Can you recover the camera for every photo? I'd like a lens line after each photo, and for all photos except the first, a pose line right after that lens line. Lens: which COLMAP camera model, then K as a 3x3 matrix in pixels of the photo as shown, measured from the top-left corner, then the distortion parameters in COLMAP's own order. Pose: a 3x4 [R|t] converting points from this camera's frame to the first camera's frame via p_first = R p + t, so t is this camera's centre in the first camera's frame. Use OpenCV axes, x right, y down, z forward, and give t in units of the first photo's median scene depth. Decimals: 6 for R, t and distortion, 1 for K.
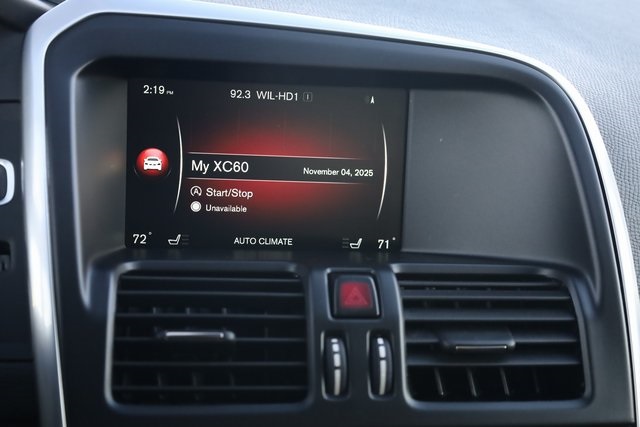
lens RADIAL K [[1001.5, 0, 320.0], [0, 1001.5, 213.5], [0, 0, 1]] dist [-0.026017, 0.000000]
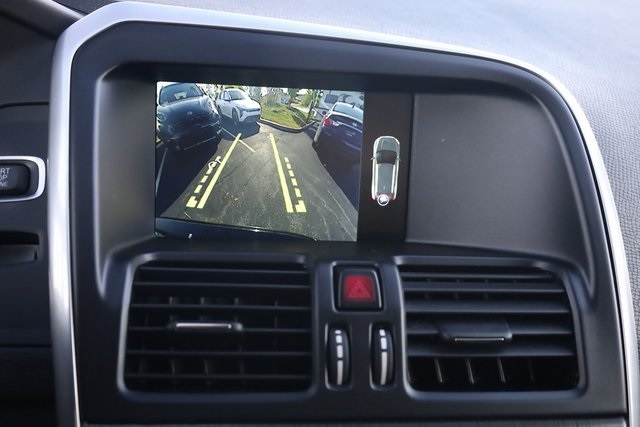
lens RADIAL K [[731.3, 0, 317.9], [0, 731.3, 211.7], [0, 0, 1]] dist [-0.025783, 0.000000]
pose [[0.998753, 0.007590, -0.049352, 0.028883], [-0.006408, 0.999690, 0.024073, -0.015974], [0.049519, -0.023726, 0.998491, 0.230177]]
